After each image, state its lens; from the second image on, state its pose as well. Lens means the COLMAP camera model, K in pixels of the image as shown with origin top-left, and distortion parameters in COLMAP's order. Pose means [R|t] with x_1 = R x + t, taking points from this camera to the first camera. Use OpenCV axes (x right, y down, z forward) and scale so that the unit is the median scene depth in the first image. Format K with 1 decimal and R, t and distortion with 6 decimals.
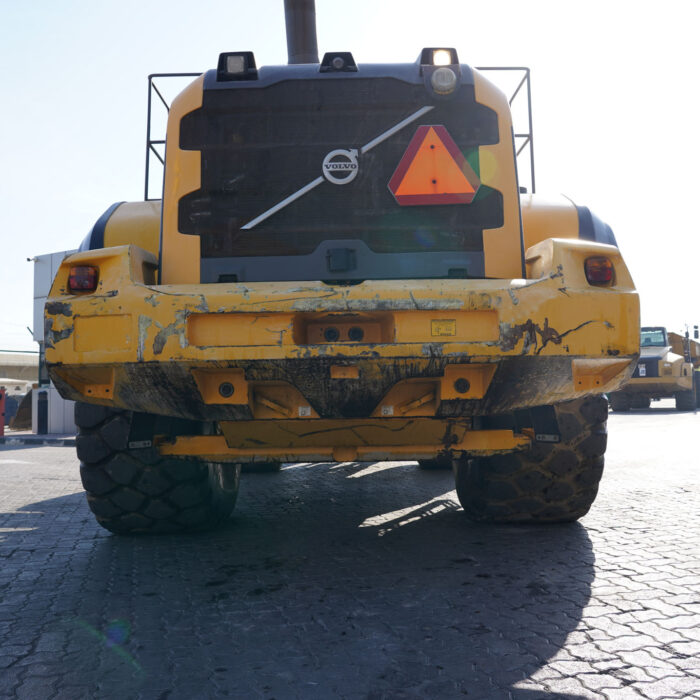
lens RADIAL K [[728.1, 0, 350.0], [0, 728.1, 350.0], [0, 0, 1]] dist [-0.043984, 0.032929]
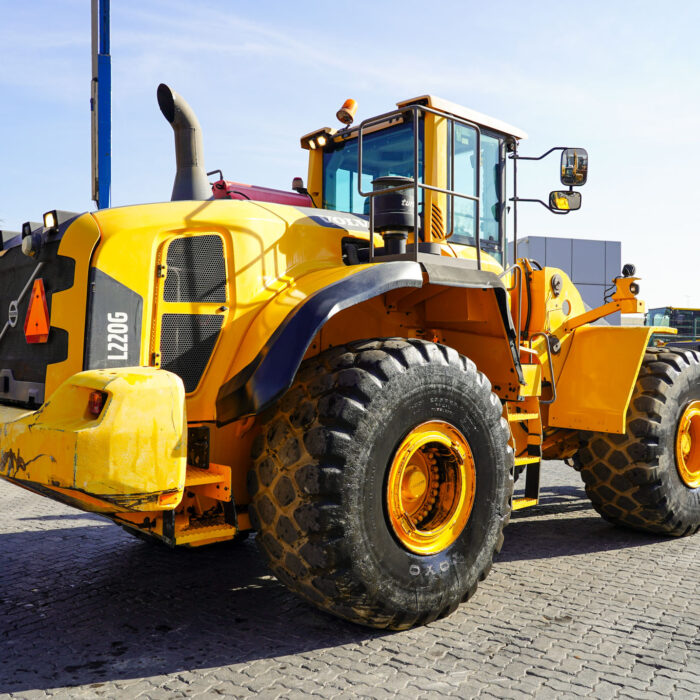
lens RADIAL K [[728.1, 0, 350.0], [0, 728.1, 350.0], [0, 0, 1]] dist [-0.043984, 0.032929]
pose [[0.661532, 0.021062, -0.749621, 1.426195], [0.022779, 0.998580, 0.048158, -0.235725], [0.749571, -0.048934, 0.660113, 0.576458]]
